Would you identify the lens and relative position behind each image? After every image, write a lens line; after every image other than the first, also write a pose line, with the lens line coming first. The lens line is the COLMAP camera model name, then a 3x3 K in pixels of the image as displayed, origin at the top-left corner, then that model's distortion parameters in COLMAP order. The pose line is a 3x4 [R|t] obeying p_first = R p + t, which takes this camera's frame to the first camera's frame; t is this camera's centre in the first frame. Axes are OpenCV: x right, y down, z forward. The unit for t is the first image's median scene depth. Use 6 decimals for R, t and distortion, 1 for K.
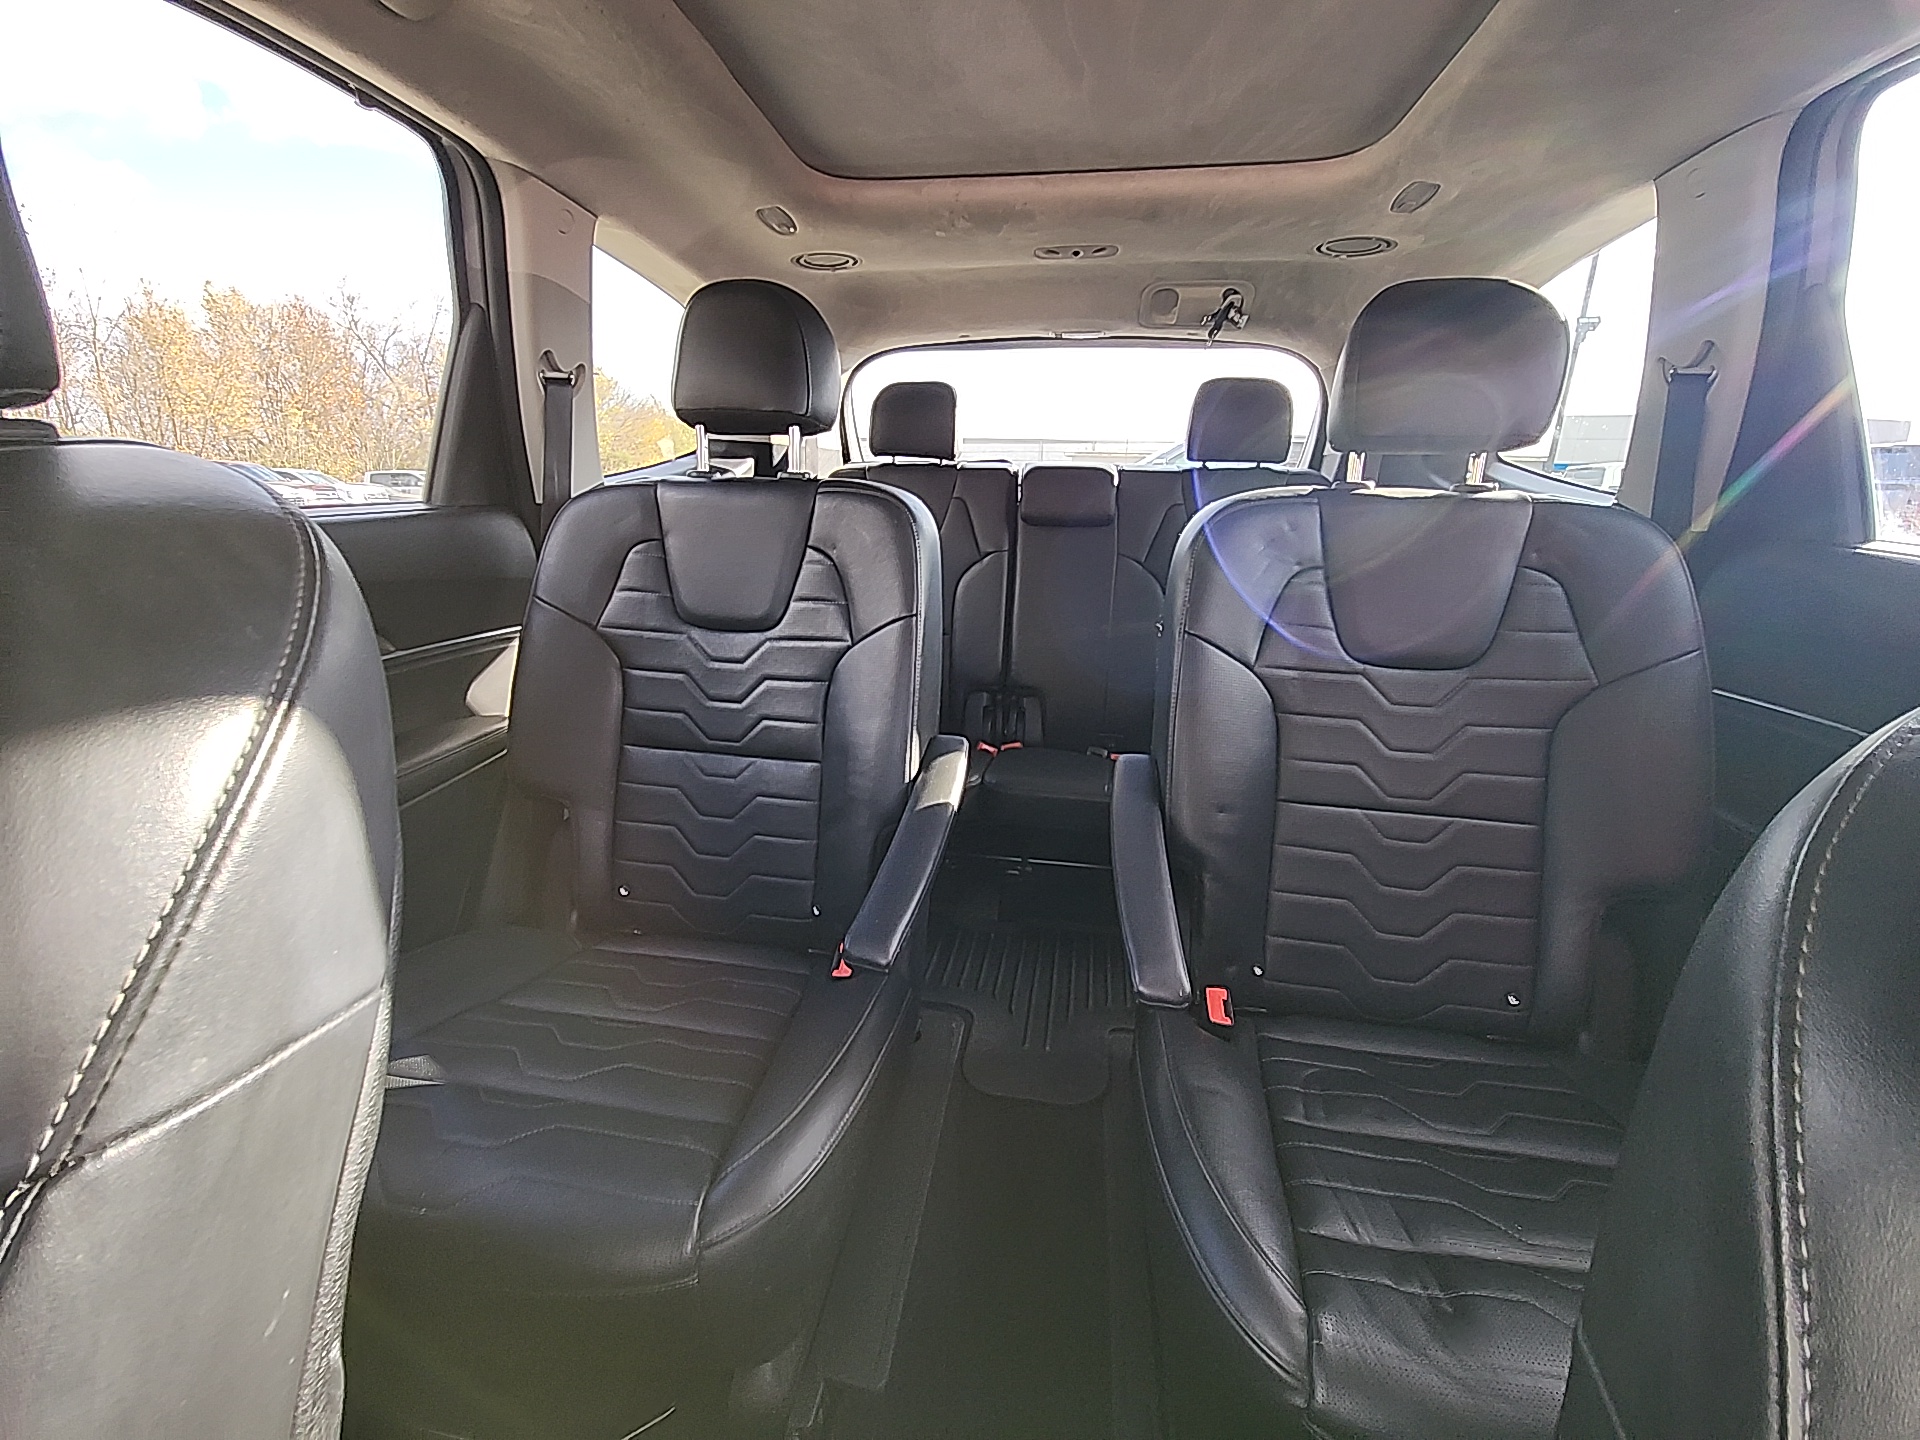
lens RADIAL K [[769.8, 0, 951.8], [0, 769.8, 702.3], [0, 0, 1]] dist [0.014289, -0.008890]
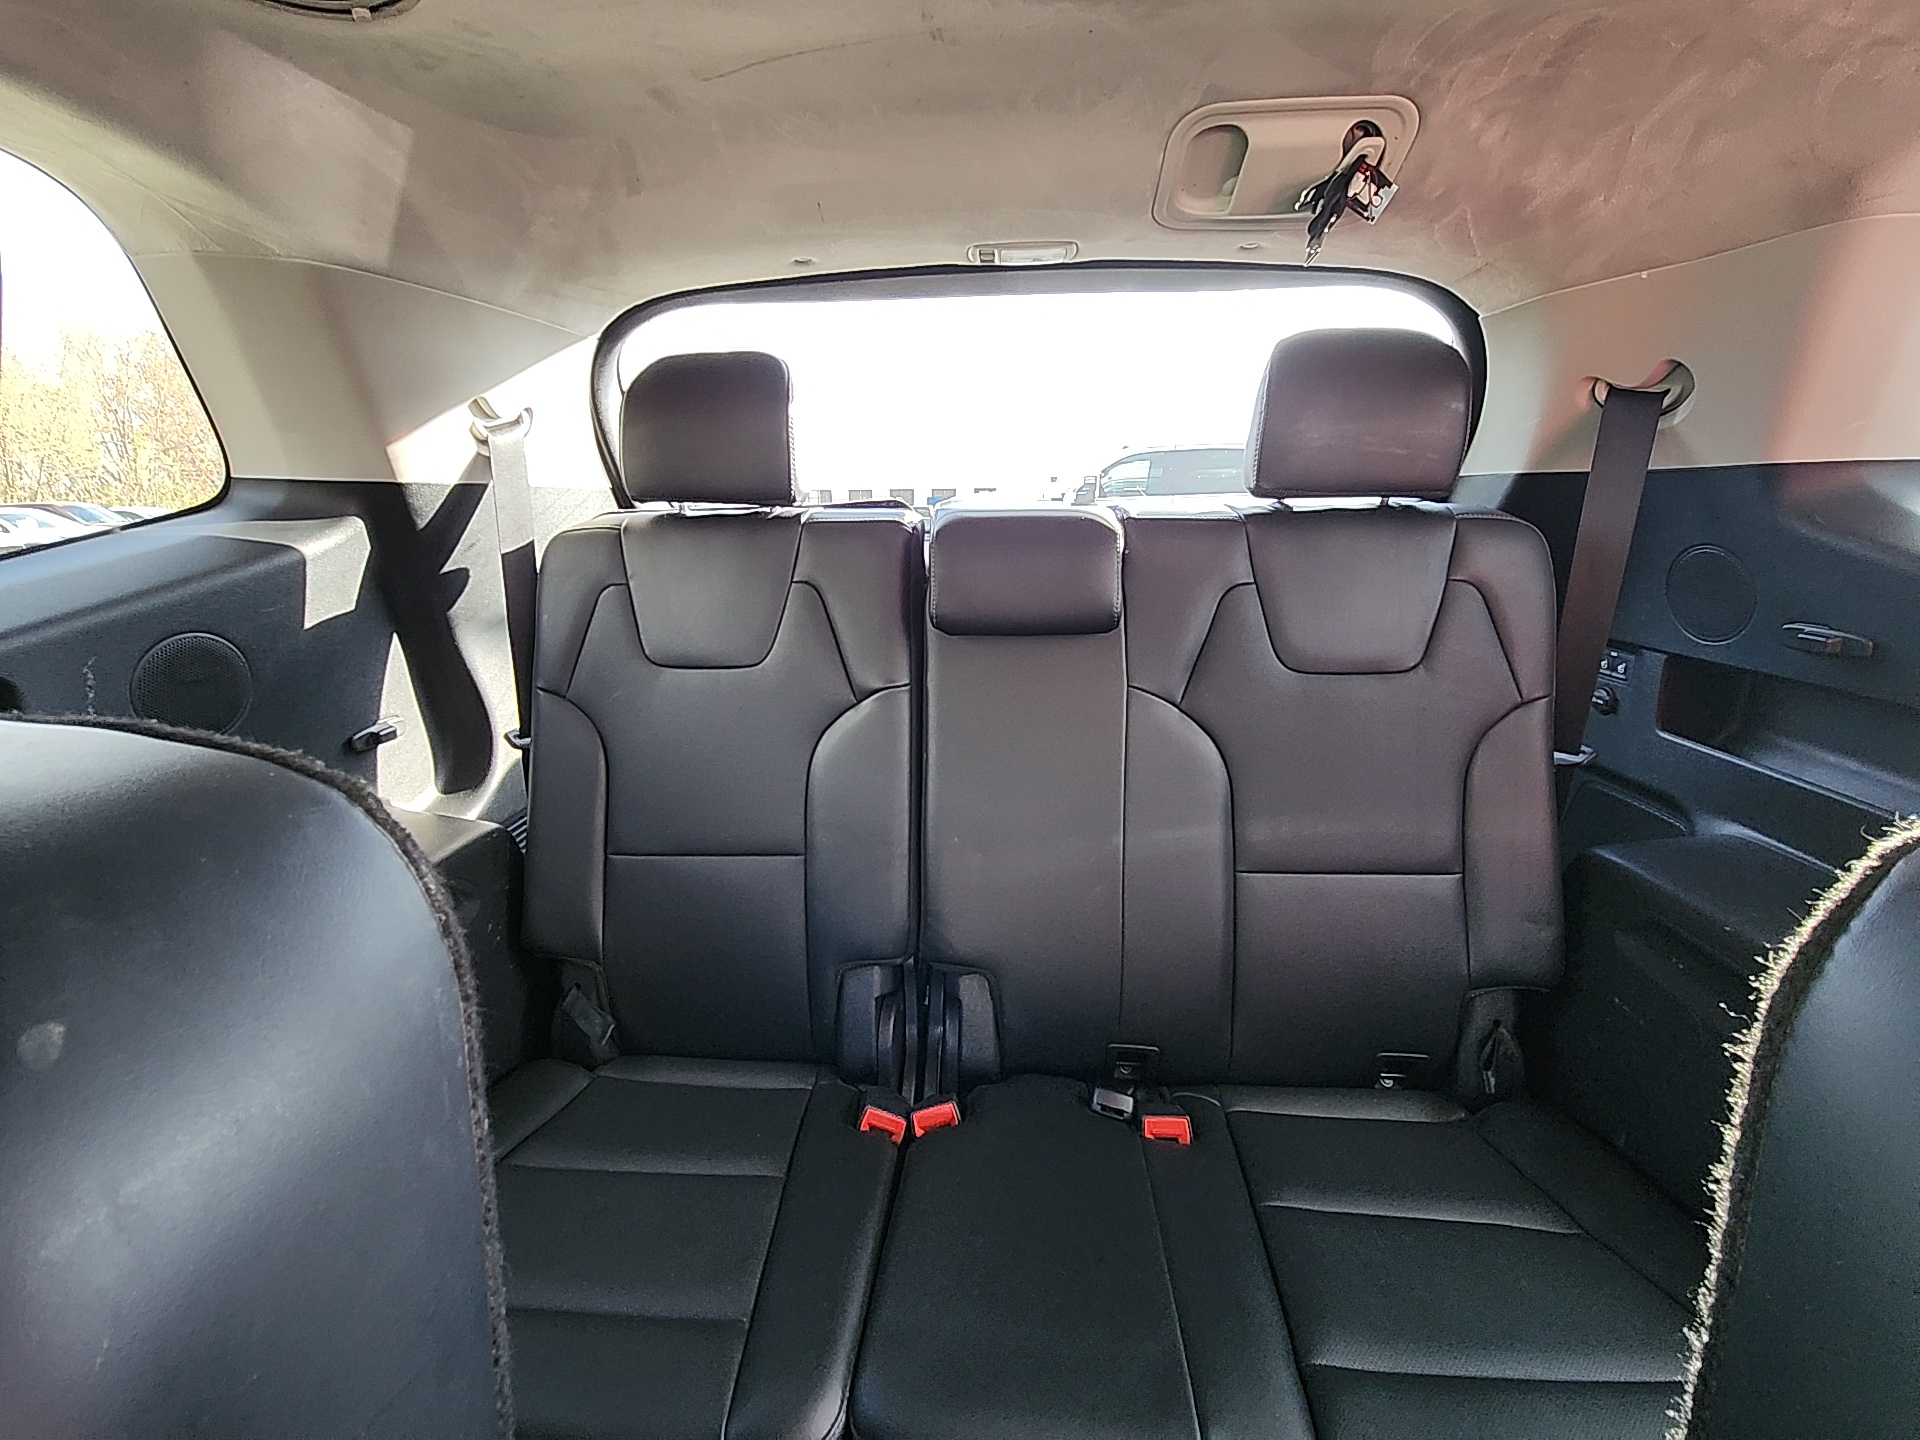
lens RADIAL K [[769.8, 0, 951.8], [0, 769.8, 702.3], [0, 0, 1]] dist [0.014289, -0.008890]
pose [[0.995800, -0.045972, 0.079180, 0.060909], [0.048959, 0.998145, -0.036197, -0.168557], [-0.077369, 0.039922, 0.996203, 0.511675]]
